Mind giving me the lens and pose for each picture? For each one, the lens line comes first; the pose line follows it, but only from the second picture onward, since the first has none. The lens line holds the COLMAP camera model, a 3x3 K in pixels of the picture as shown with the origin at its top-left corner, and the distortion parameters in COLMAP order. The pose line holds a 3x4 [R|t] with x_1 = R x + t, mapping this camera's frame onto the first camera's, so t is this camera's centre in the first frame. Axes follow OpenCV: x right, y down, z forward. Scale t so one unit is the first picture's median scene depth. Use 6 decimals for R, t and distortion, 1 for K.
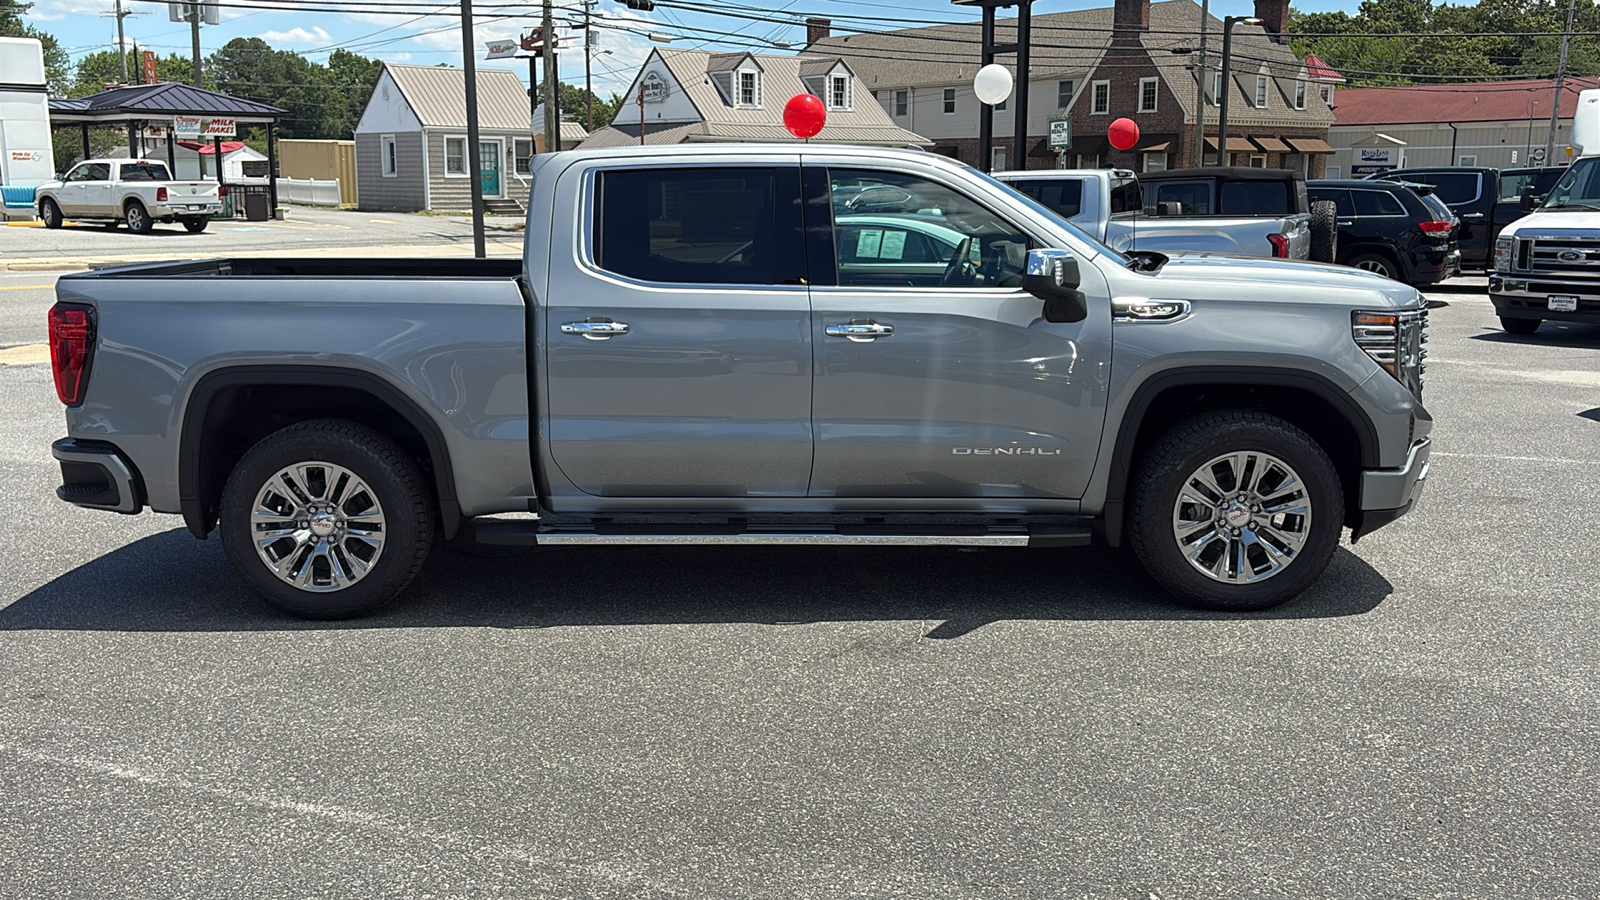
lens RADIAL K [[1492.1, 0, 791.1], [0, 1492.1, 476.7], [0, 0, 1]] dist [0.026826, 0.000000]
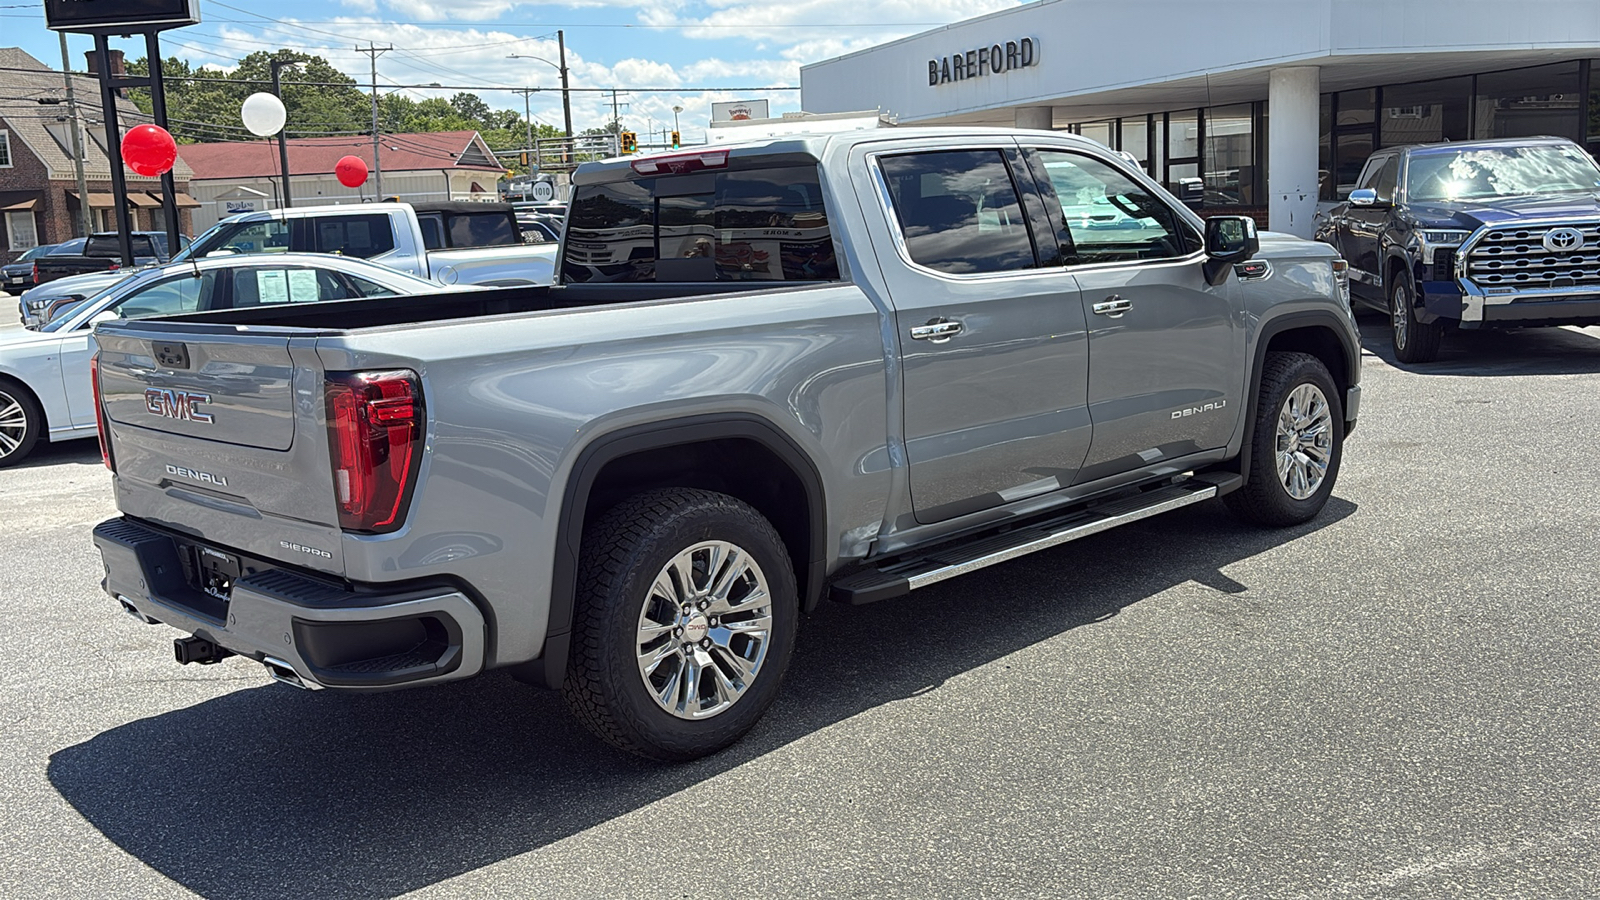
lens RADIAL K [[1492.1, 0, 767.6], [0, 1492.1, 423.5], [0, 0, 1]] dist [0.026826, 0.000000]
pose [[0.719943, -0.133286, 0.681114, -0.790949], [0.182165, 0.983268, -0.000136, -0.062146], [-0.669700, 0.124173, 0.732177, 0.425867]]
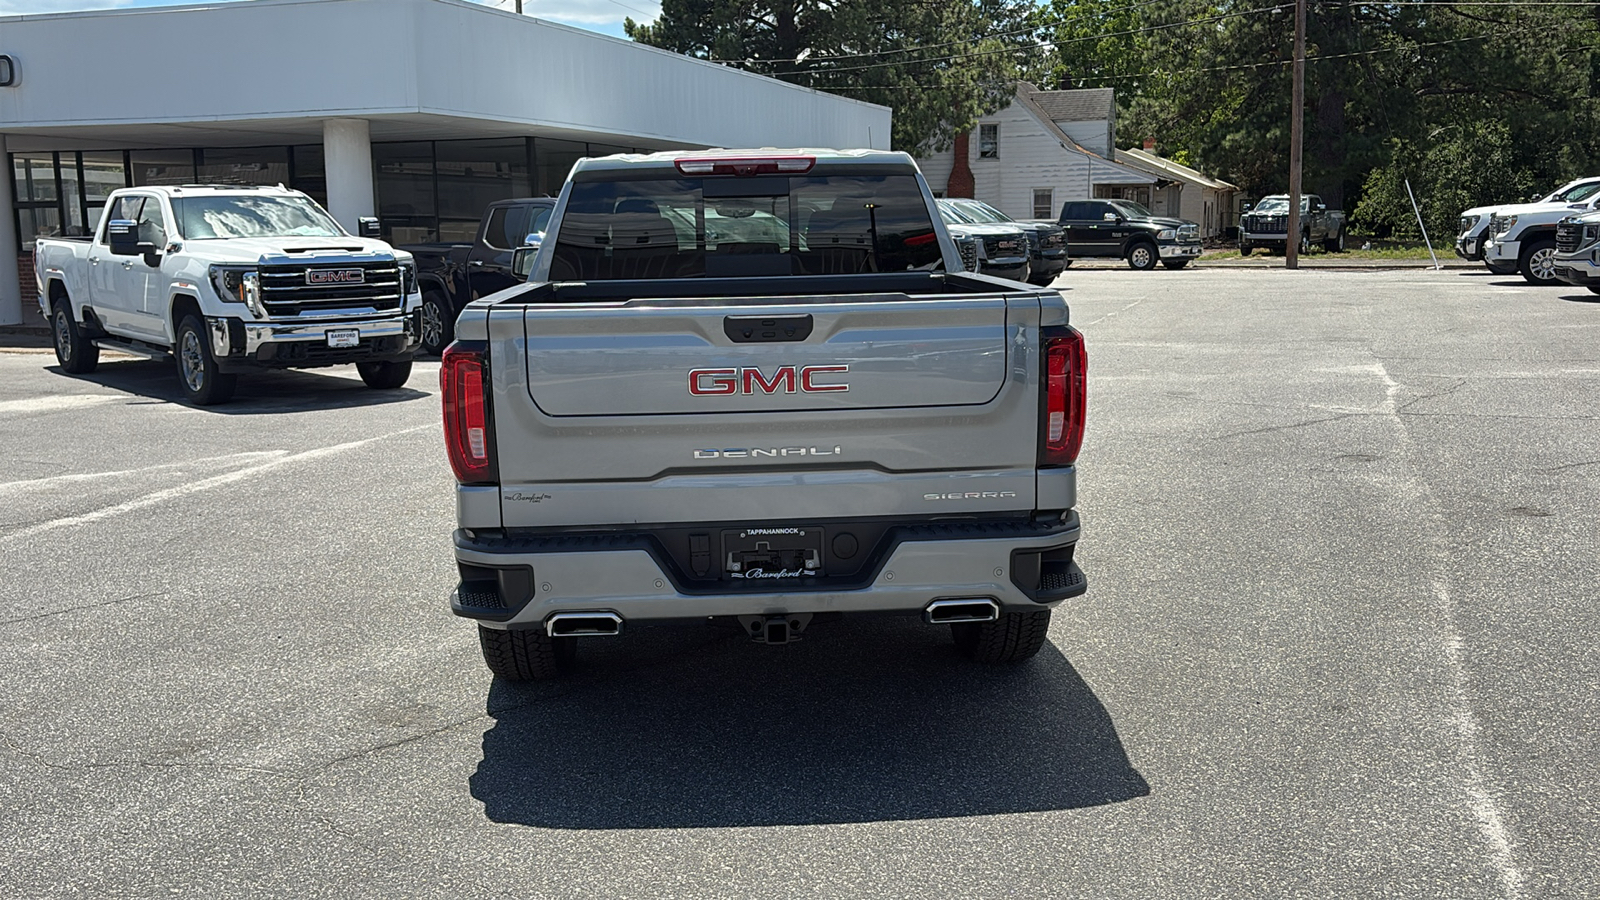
lens RADIAL K [[1492.1, 0, 791.5], [0, 1492.1, 457.5], [0, 0, 1]] dist [0.026826, 0.000000]
pose [[-0.073766, -0.152975, 0.985473, -1.201735], [0.211302, 0.963332, 0.165355, -0.201509], [-0.974633, 0.220431, -0.038738, 1.168202]]
